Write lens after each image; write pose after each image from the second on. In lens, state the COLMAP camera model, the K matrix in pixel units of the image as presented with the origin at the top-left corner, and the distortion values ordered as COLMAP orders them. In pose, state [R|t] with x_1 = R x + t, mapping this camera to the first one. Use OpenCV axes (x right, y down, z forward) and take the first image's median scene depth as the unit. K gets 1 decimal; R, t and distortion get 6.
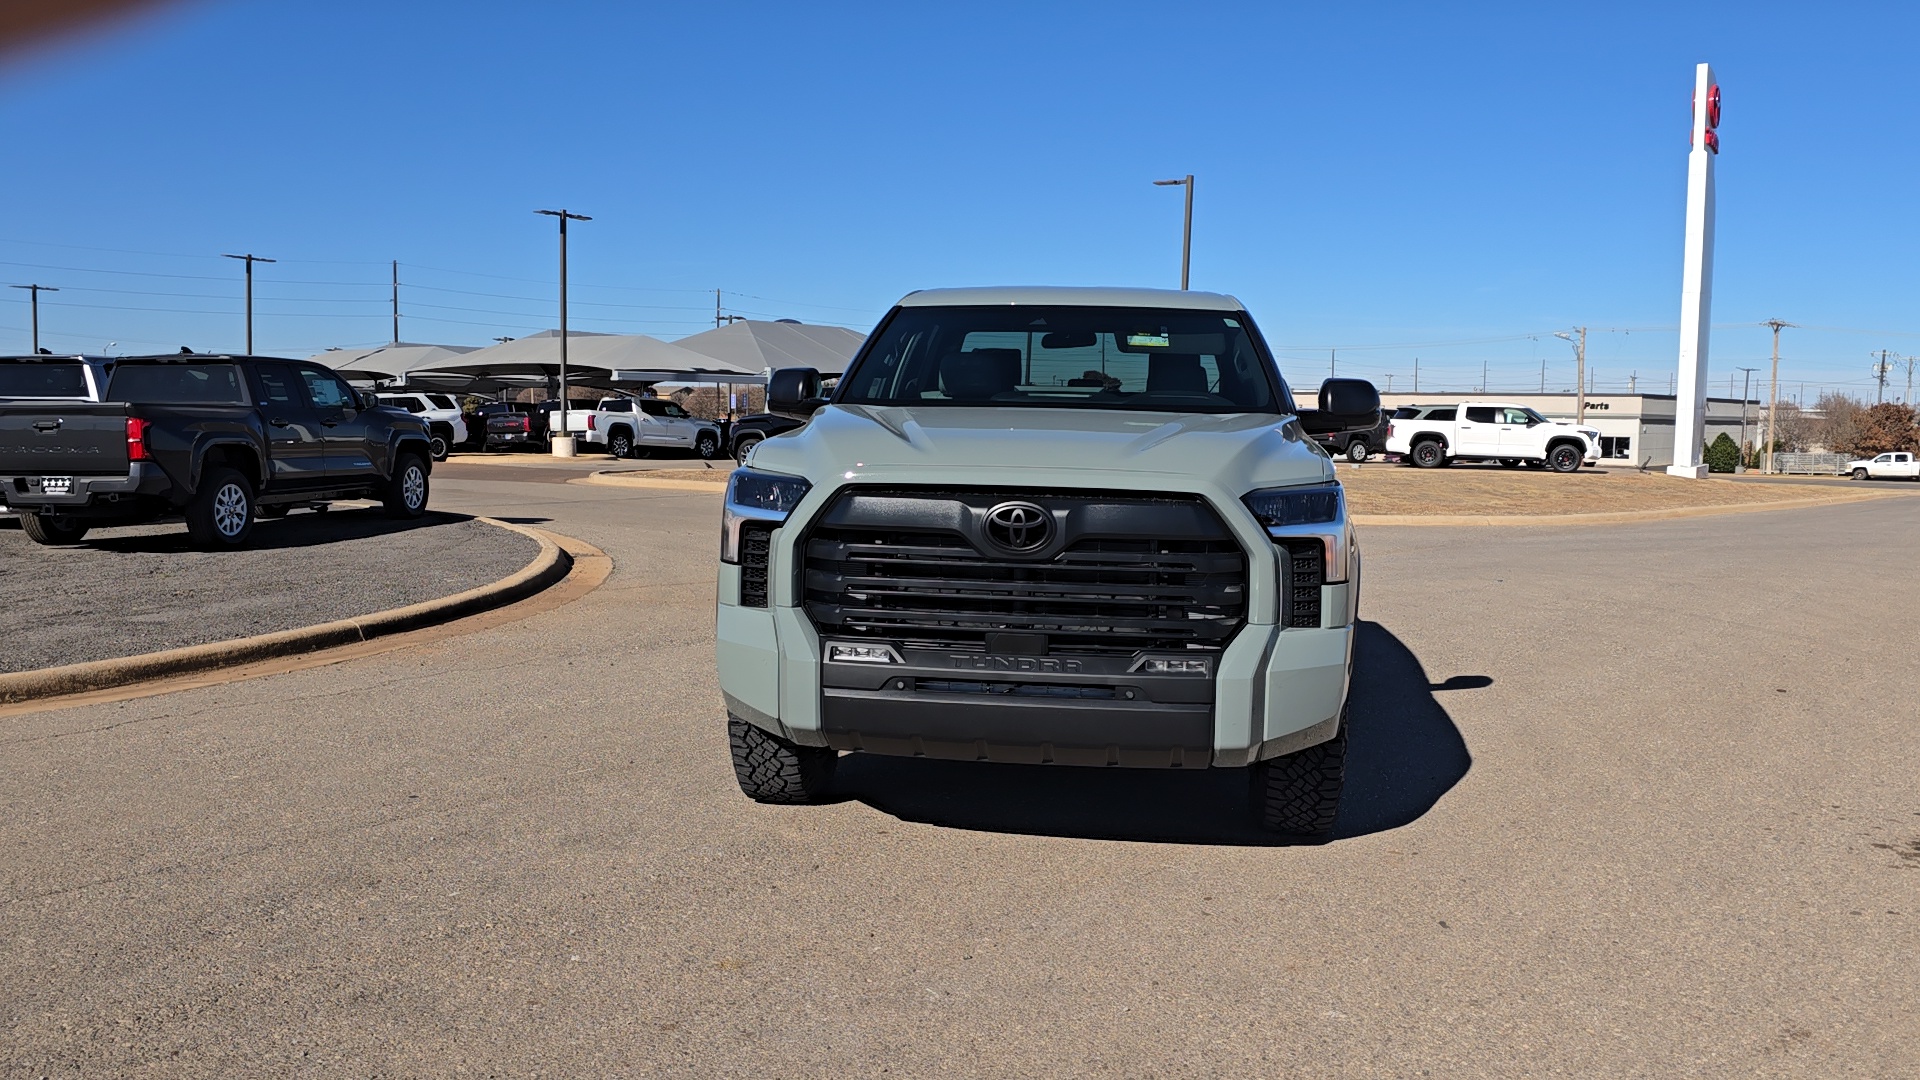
lens RADIAL K [[1638.1, 0, 946.9], [0, 1638.1, 542.0], [0, 0, 1]] dist [-0.017607, 0.004182]
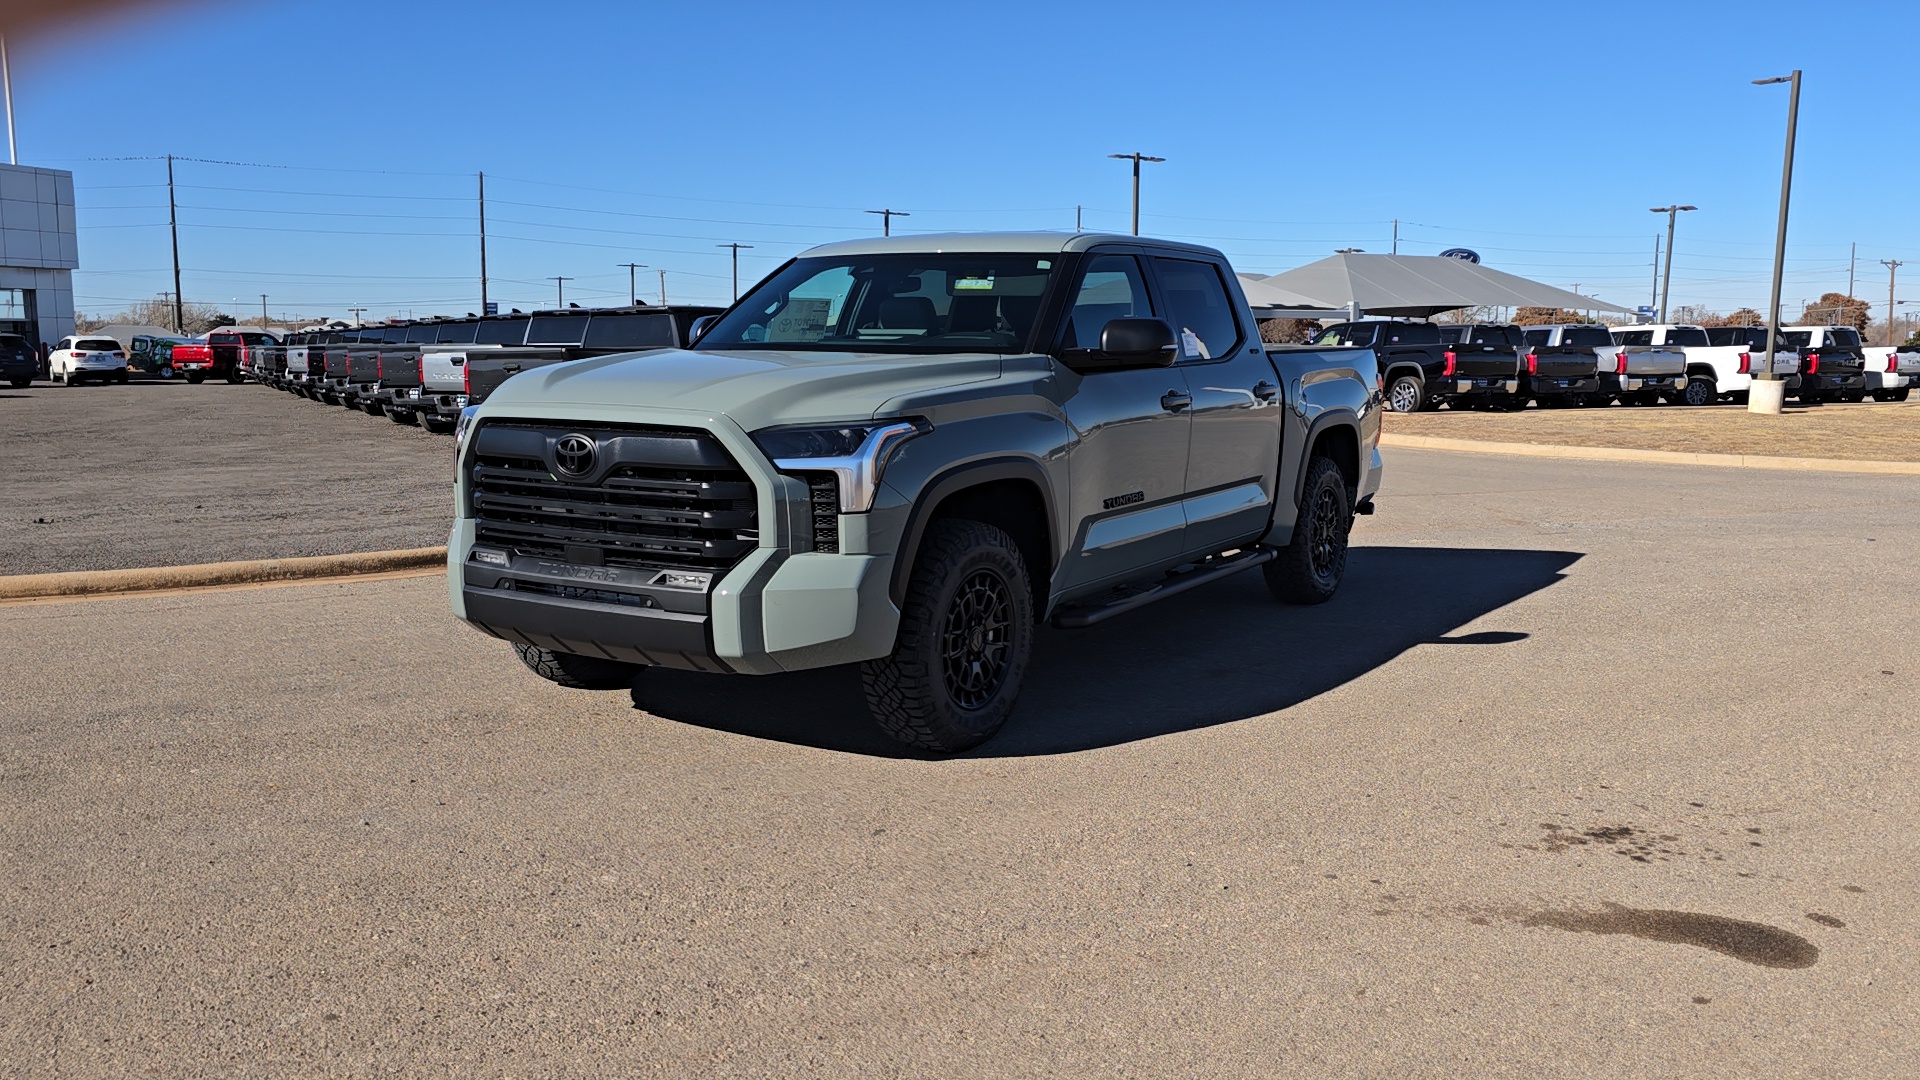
lens RADIAL K [[1638.1, 0, 949.3], [0, 1638.1, 547.7], [0, 0, 1]] dist [-0.017607, 0.004182]
pose [[0.902459, 0.041025, -0.428818, 0.566451], [-0.022596, 0.998593, 0.047981, -0.003982], [0.430183, -0.033611, 0.902116, 0.039263]]
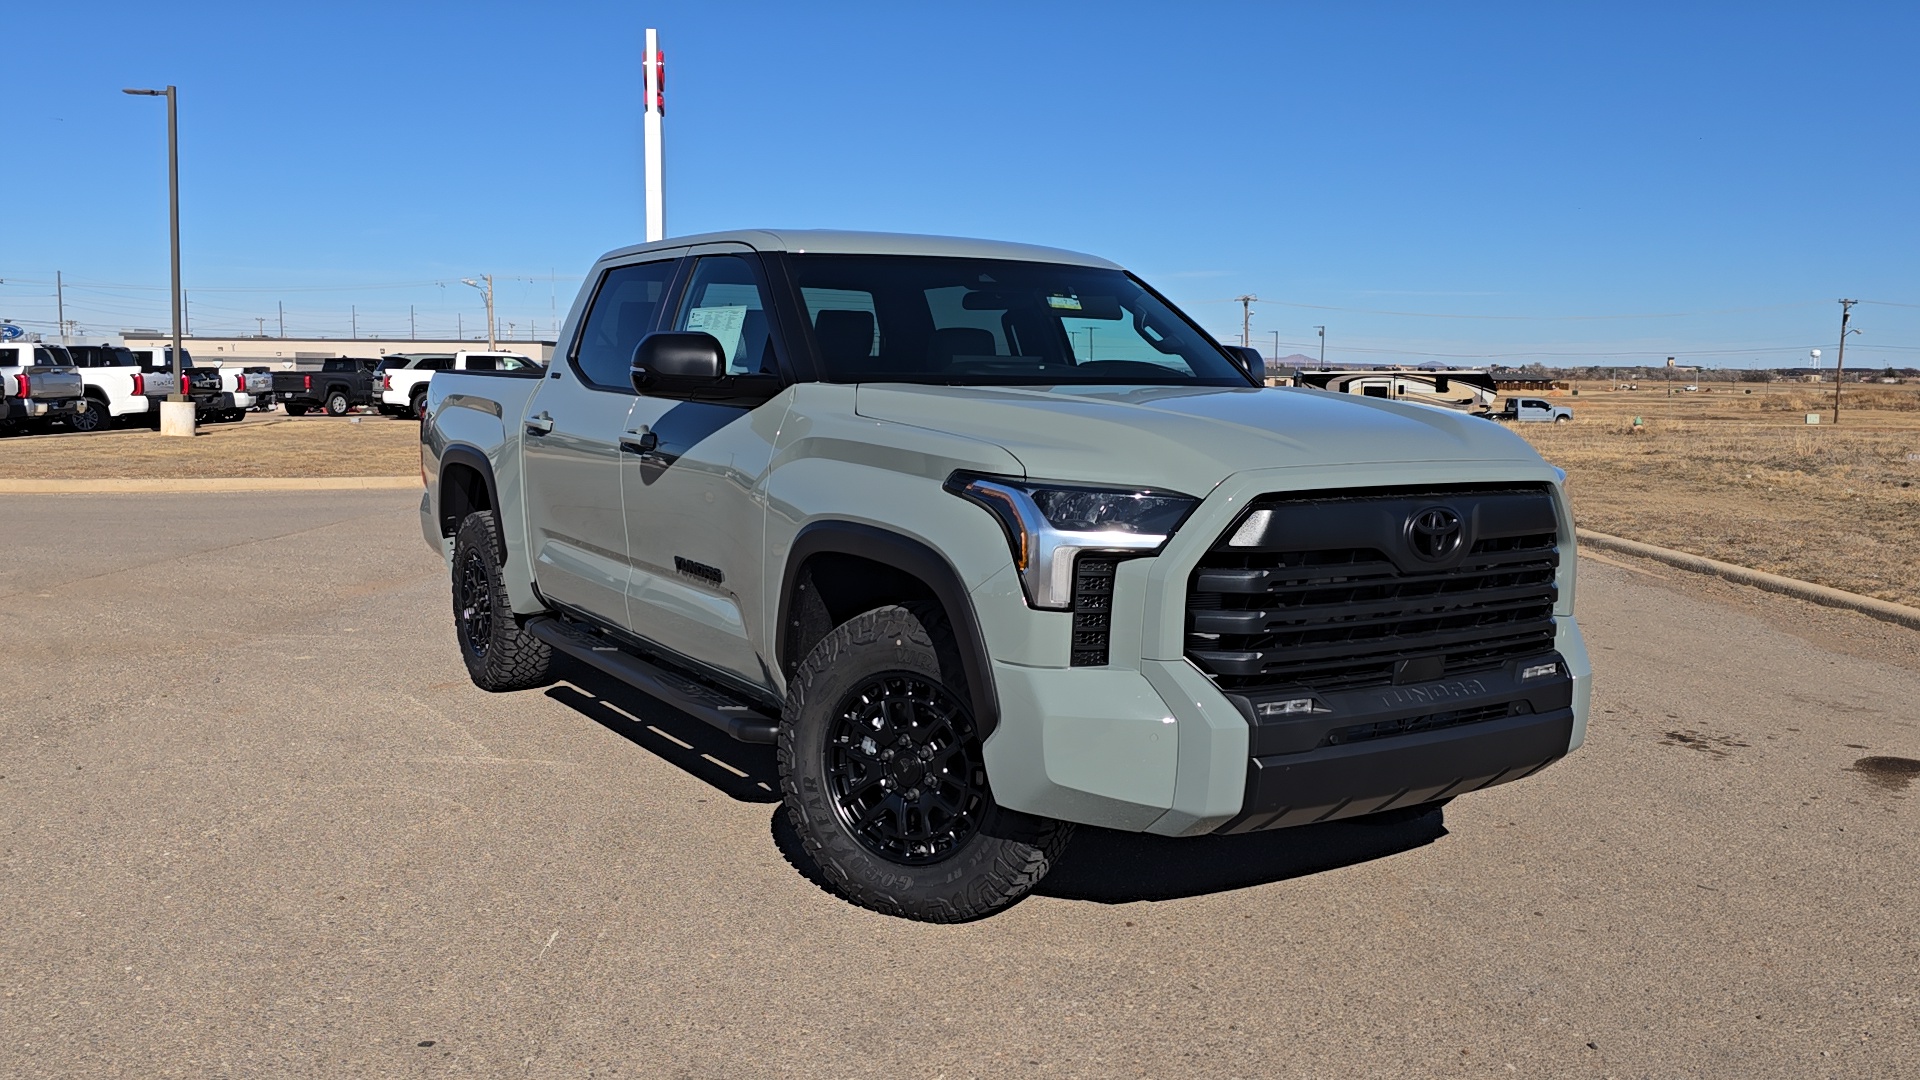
lens RADIAL K [[1638.1, 0, 963.0], [0, 1638.1, 536.1], [0, 0, 1]] dist [-0.017607, 0.004182]
pose [[0.752678, -0.072027, 0.654437, -0.497925], [0.052010, 0.997396, 0.049955, -0.045814], [-0.656331, -0.003563, 0.754464, 0.366069]]
